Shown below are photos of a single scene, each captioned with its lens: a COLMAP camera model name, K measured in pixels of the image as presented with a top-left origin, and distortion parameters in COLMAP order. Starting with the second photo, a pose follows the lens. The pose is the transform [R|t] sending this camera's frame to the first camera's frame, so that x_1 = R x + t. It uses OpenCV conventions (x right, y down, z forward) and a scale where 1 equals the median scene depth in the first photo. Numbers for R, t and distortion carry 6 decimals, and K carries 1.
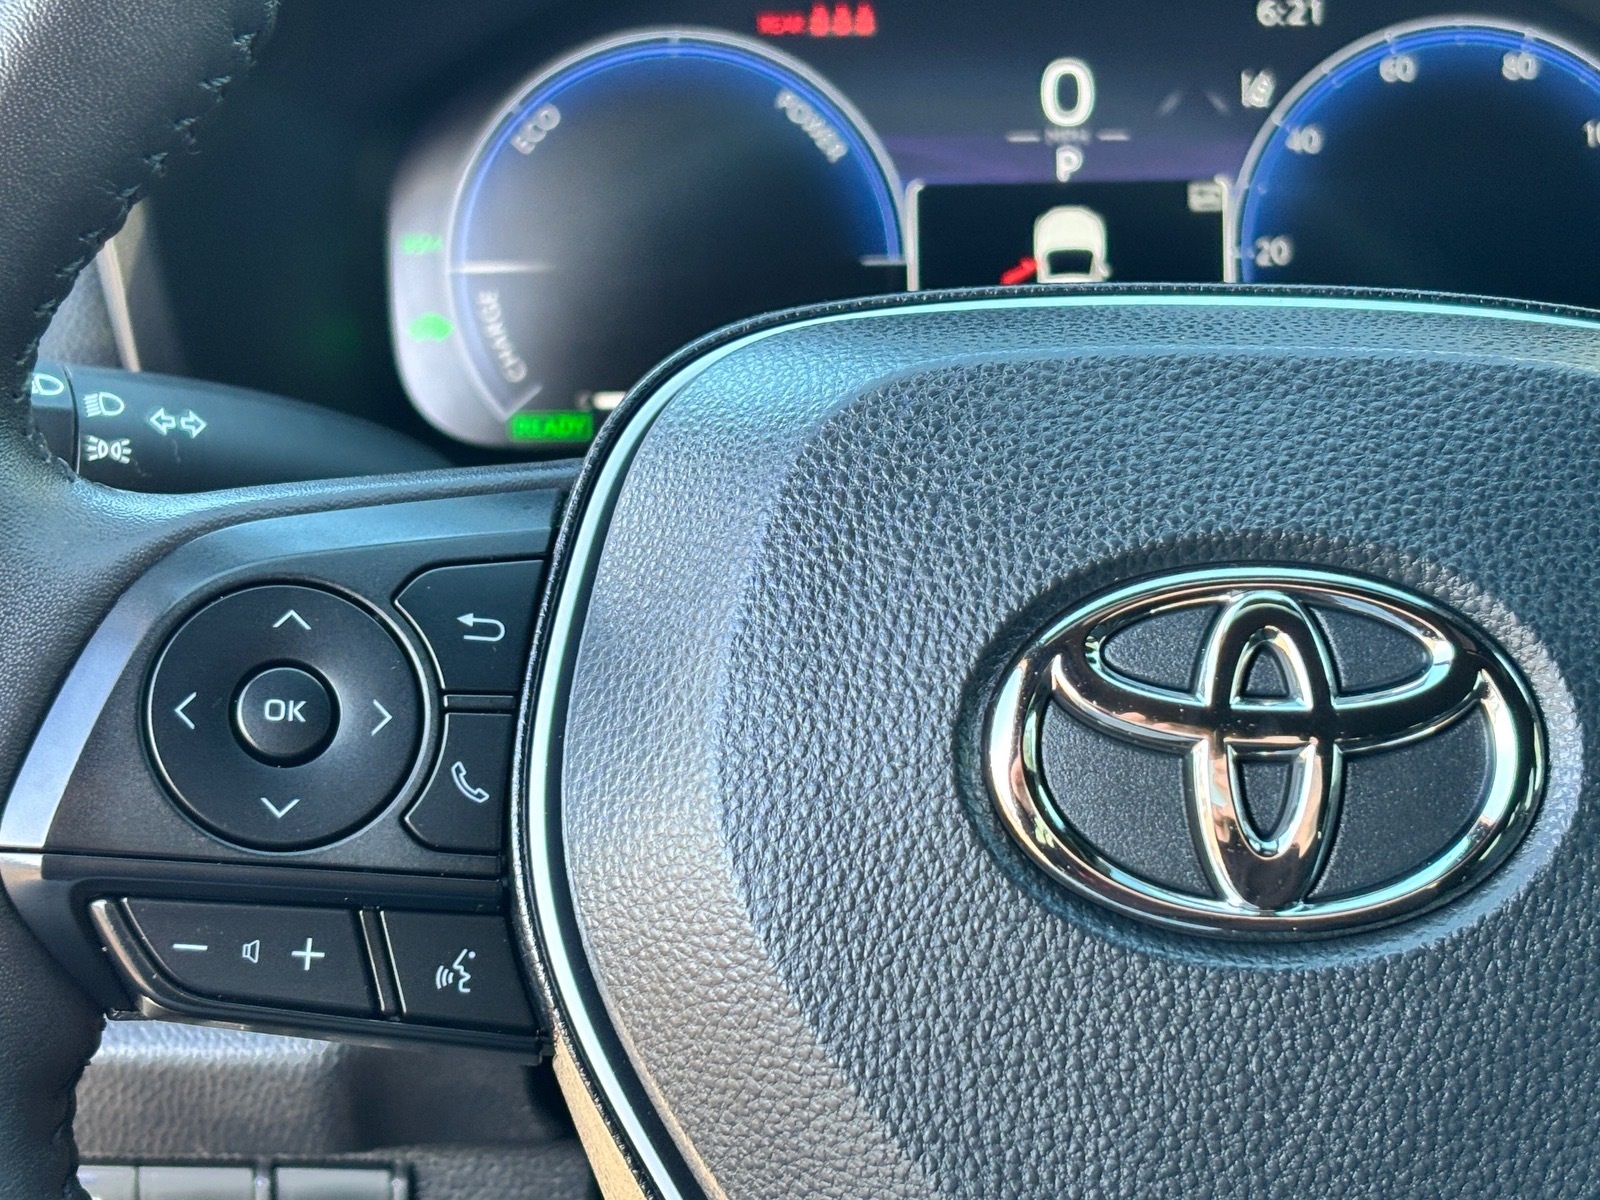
lens RADIAL K [[2949.7, 0, 817.5], [0, 2949.7, 637.7], [0, 0, 1]] dist [0.109275, 0.000000]
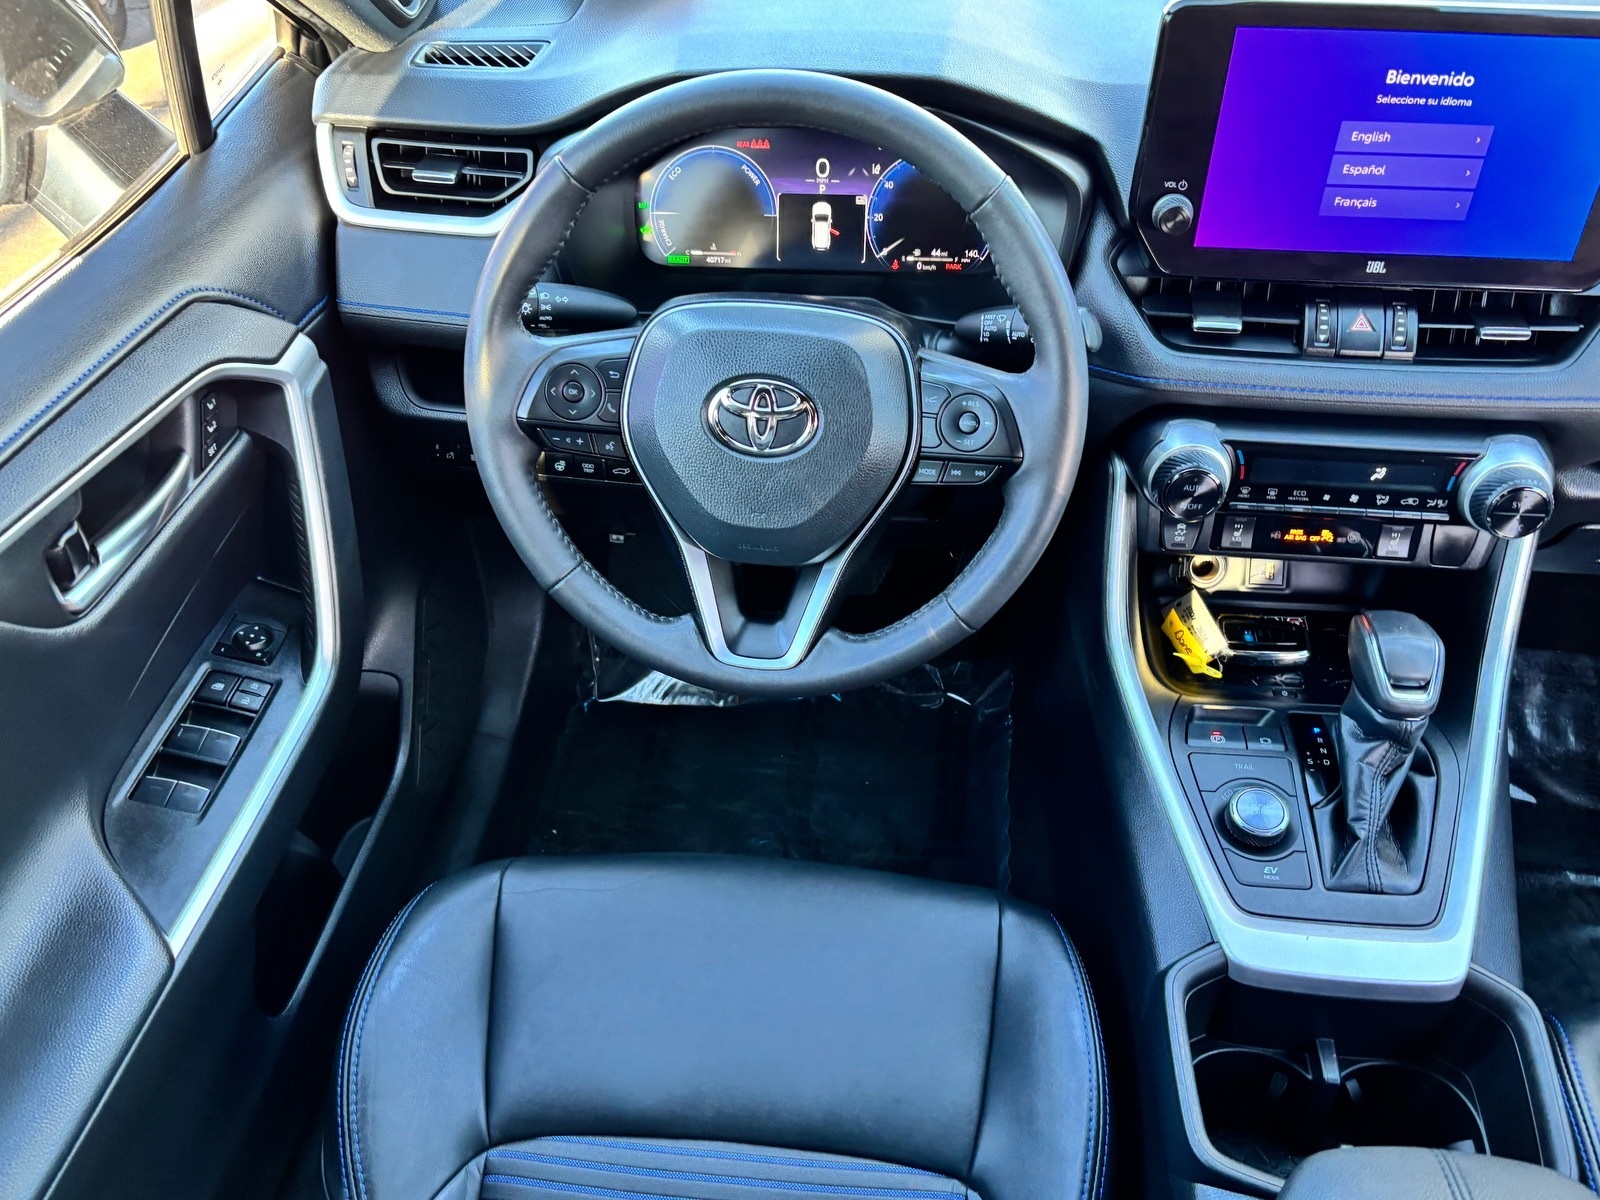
lens RADIAL K [[1270.7, 0, 811.2], [0, 1270.7, 614.1], [0, 0, 1]] dist [0.027046, -0.036472]
pose [[0.993104, 0.071929, -0.092576, 0.431203], [-0.034157, 0.932926, 0.358445, -0.400302], [0.112149, -0.352811, 0.928949, -1.036706]]
